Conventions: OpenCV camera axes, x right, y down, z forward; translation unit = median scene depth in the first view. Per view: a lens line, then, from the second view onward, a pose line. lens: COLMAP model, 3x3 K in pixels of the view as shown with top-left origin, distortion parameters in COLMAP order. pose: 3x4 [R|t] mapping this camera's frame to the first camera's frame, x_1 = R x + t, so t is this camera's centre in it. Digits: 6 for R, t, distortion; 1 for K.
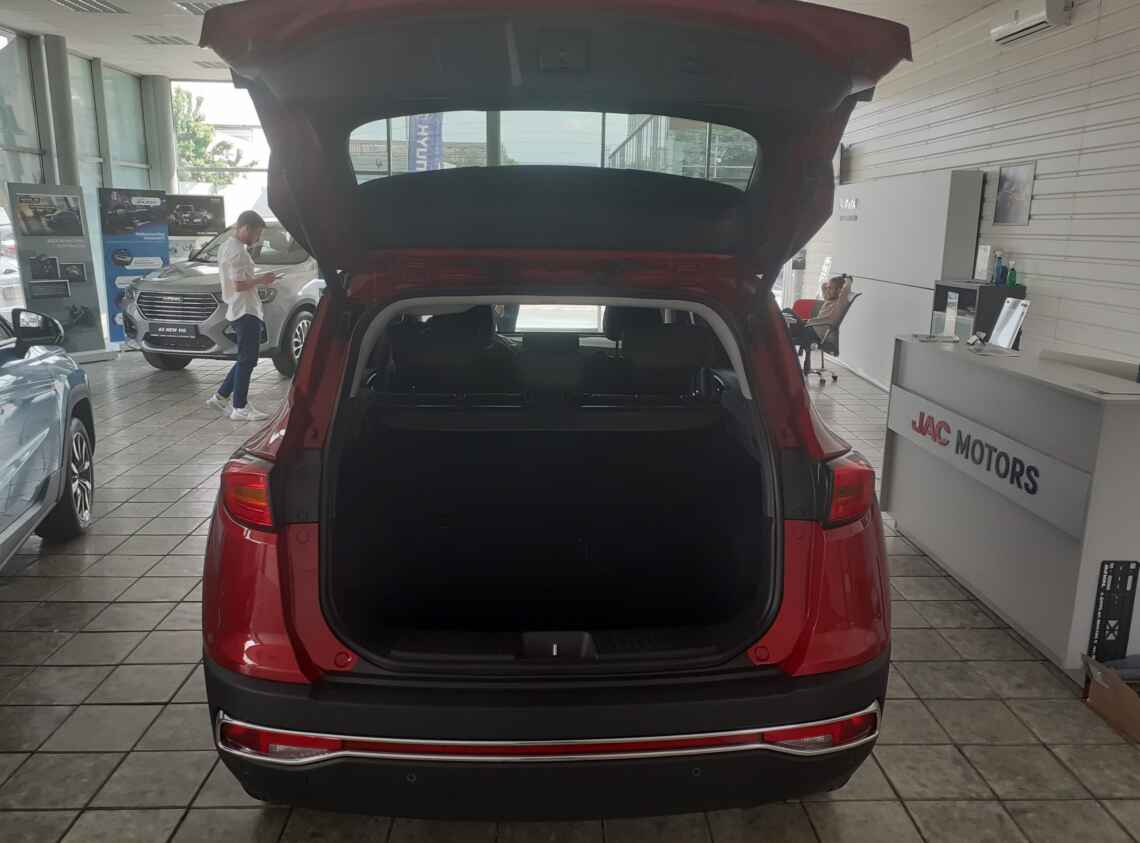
lens RADIAL K [[927.0, 0, 570.0], [0, 927.0, 421.5], [0, 0, 1]] dist [-0.005149, -0.011692]
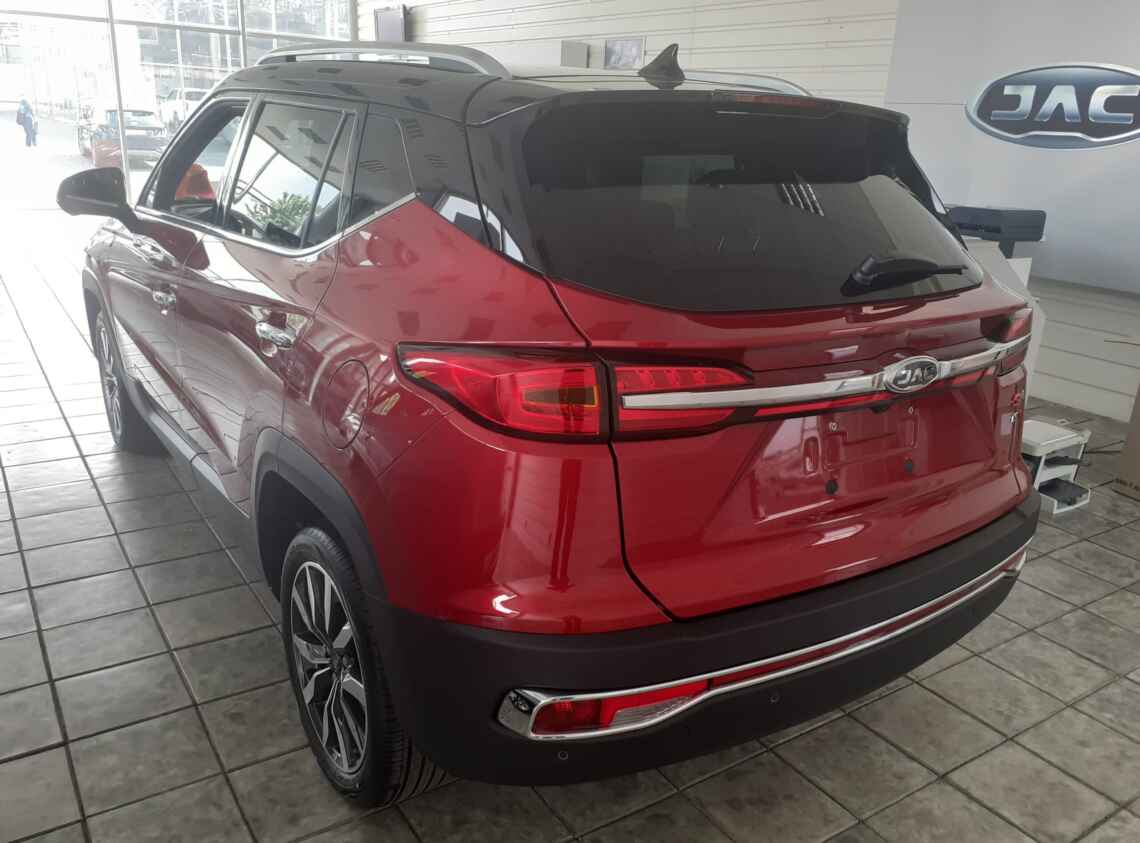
lens RADIAL K [[927.0, 0, 570.0], [0, 927.0, 421.5], [0, 0, 1]] dist [-0.005149, -0.011692]
pose [[0.846124, -0.124074, 0.518343, -0.165271], [0.059407, 0.988421, 0.139621, 0.002541], [-0.529665, -0.087343, 0.843698, 0.098164]]
